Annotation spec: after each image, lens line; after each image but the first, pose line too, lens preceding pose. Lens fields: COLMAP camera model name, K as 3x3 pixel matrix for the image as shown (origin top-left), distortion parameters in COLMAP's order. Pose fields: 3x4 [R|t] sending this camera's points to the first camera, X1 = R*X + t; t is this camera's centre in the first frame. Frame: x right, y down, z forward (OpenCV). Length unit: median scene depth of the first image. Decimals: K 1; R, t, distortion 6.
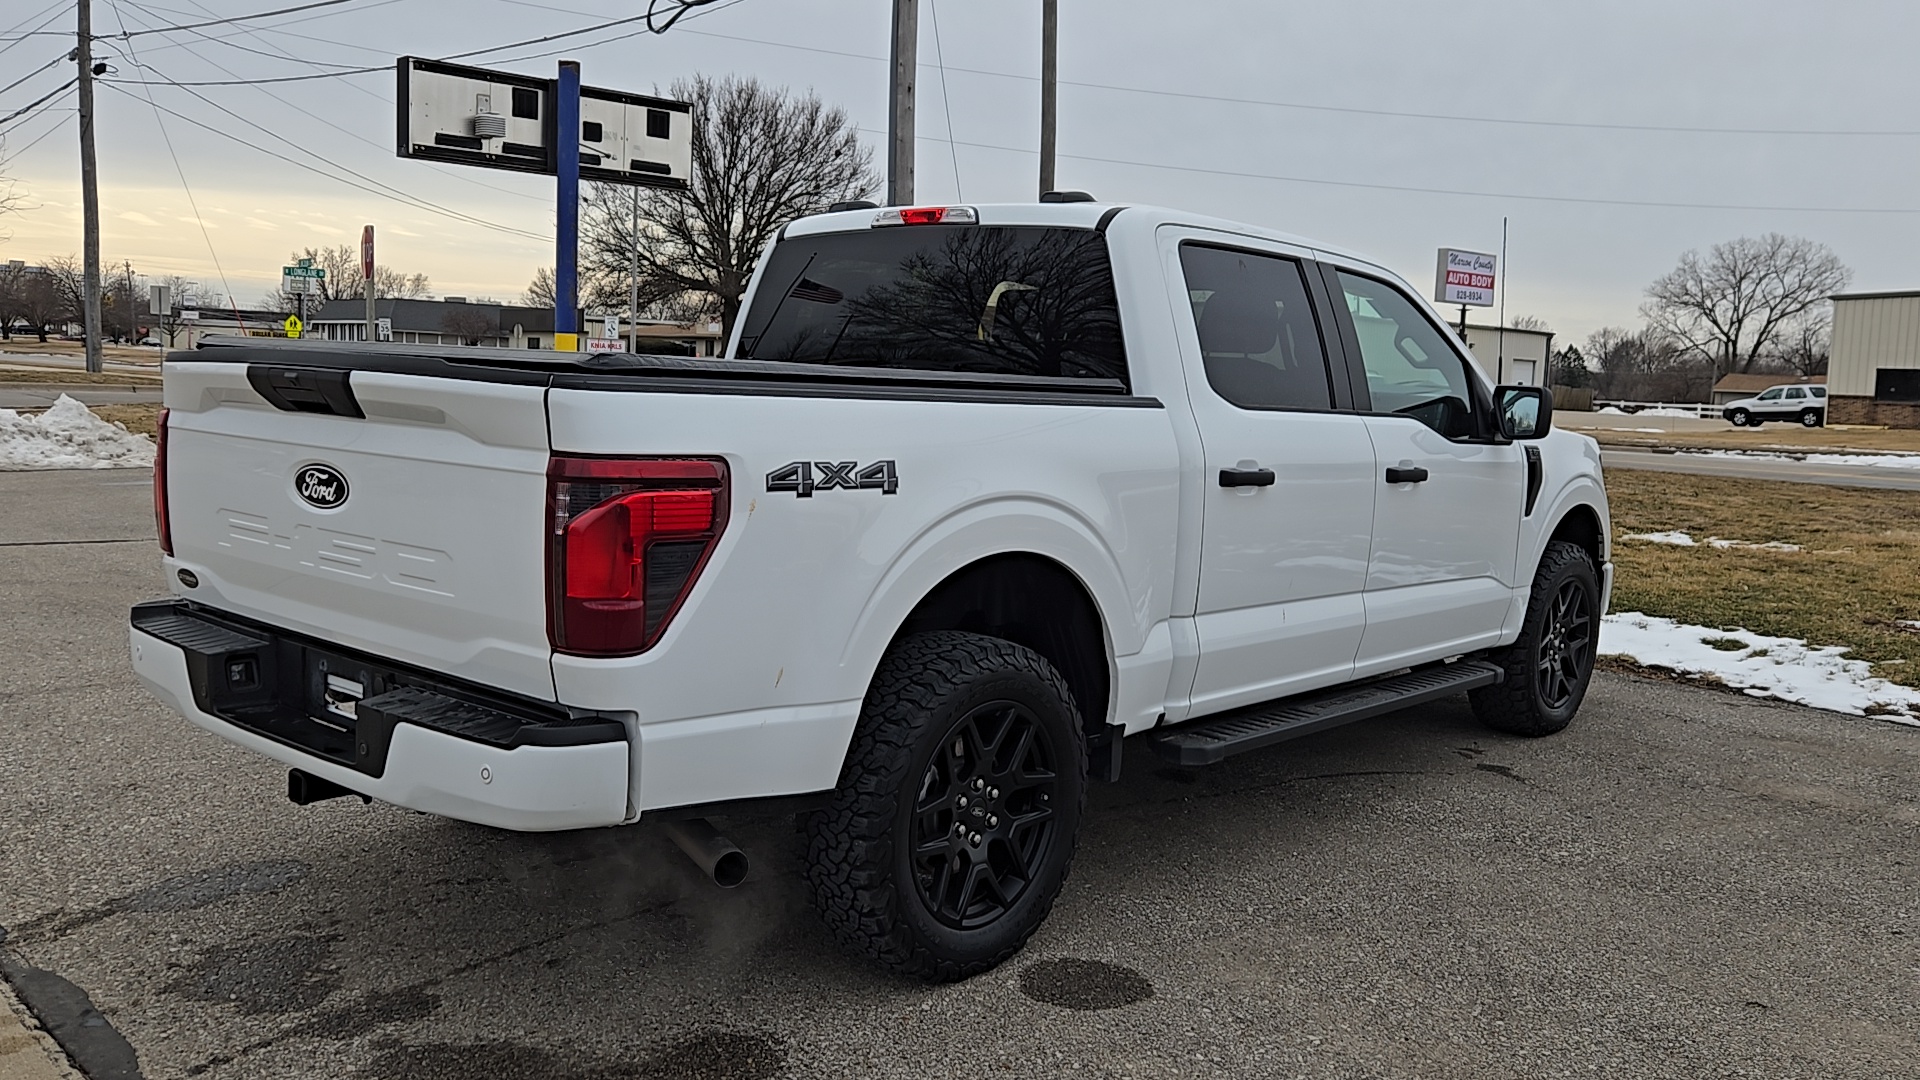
lens RADIAL K [[1592.7, 0, 955.1], [0, 1592.7, 533.4], [0, 0, 1]] dist [0.012806, 0.001811]
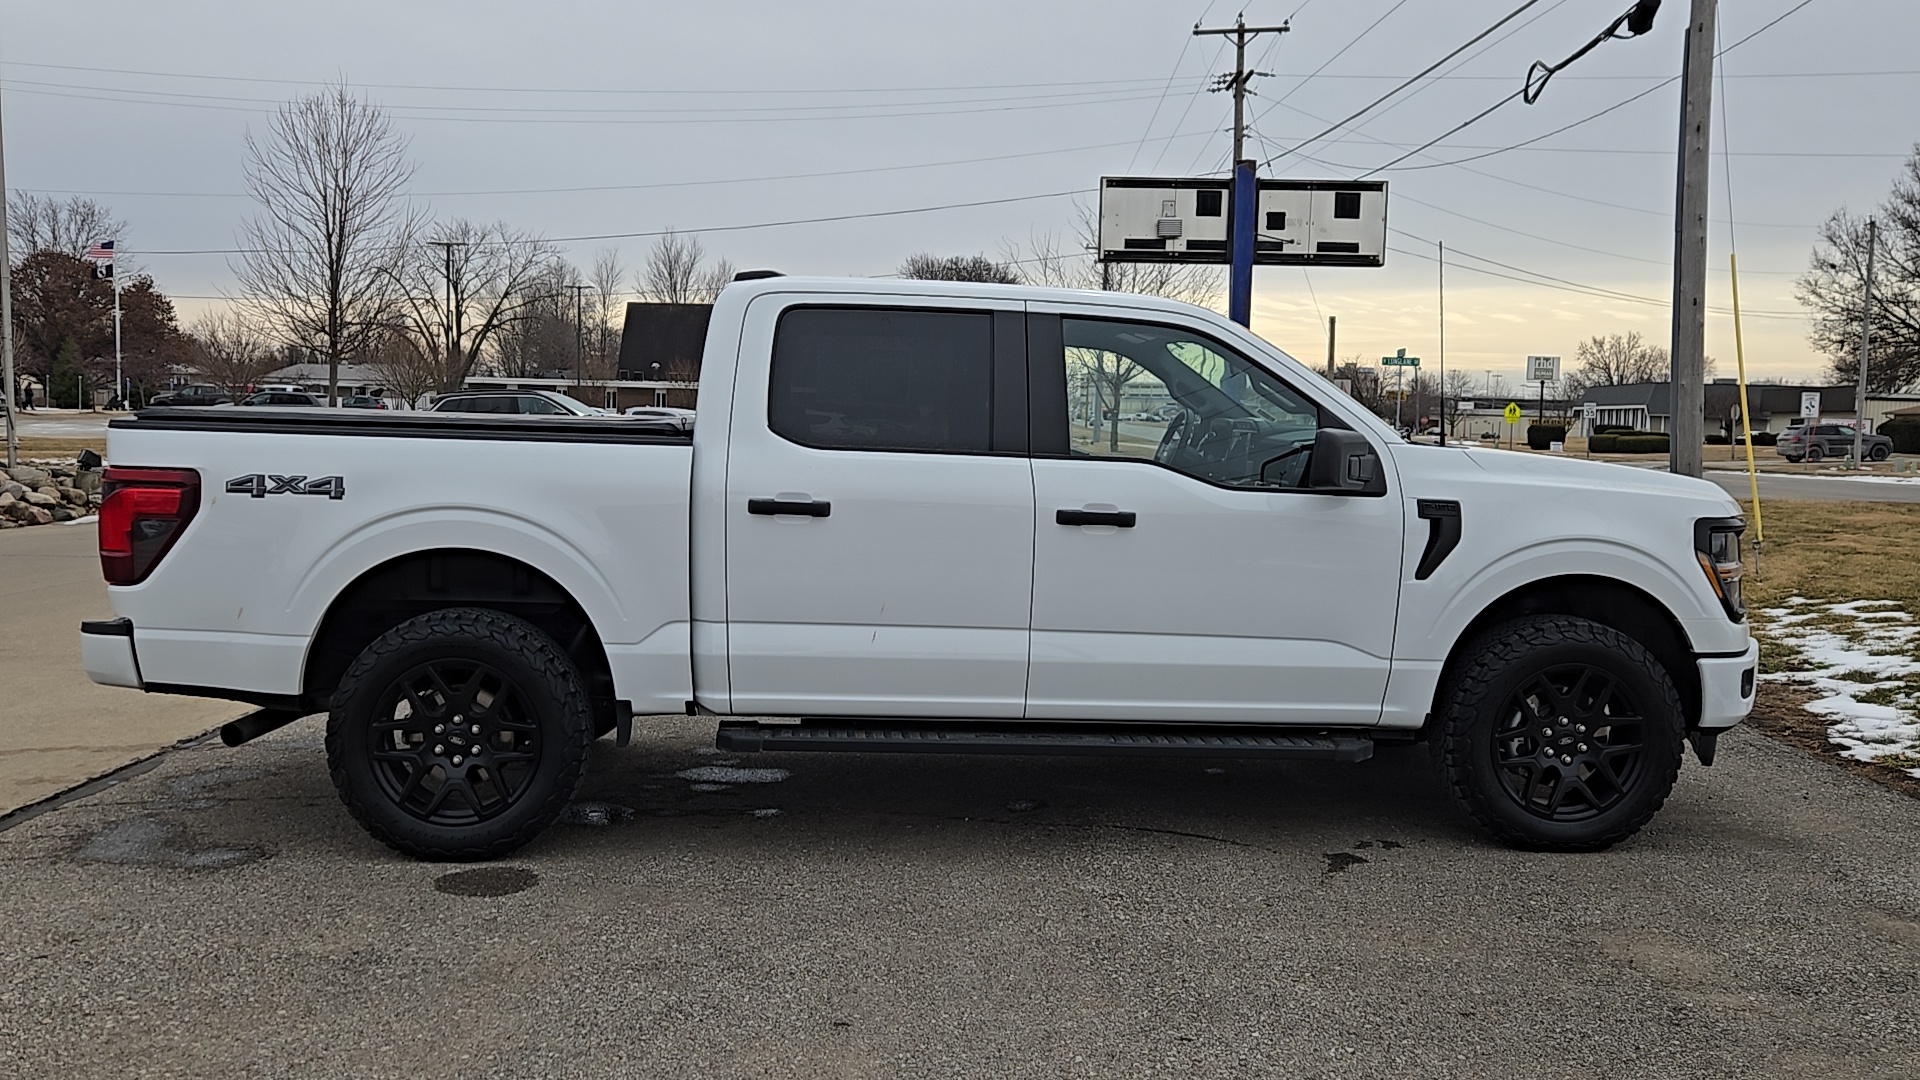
lens RADIAL K [[1592.7, 0, 955.1], [0, 1592.7, 533.4], [0, 0, 1]] dist [0.012806, 0.001811]
pose [[0.711864, 0.028214, -0.701750, 0.528620], [-0.066327, 0.997428, -0.027181, 0.003334], [0.699178, 0.065894, 0.711904, 0.133279]]
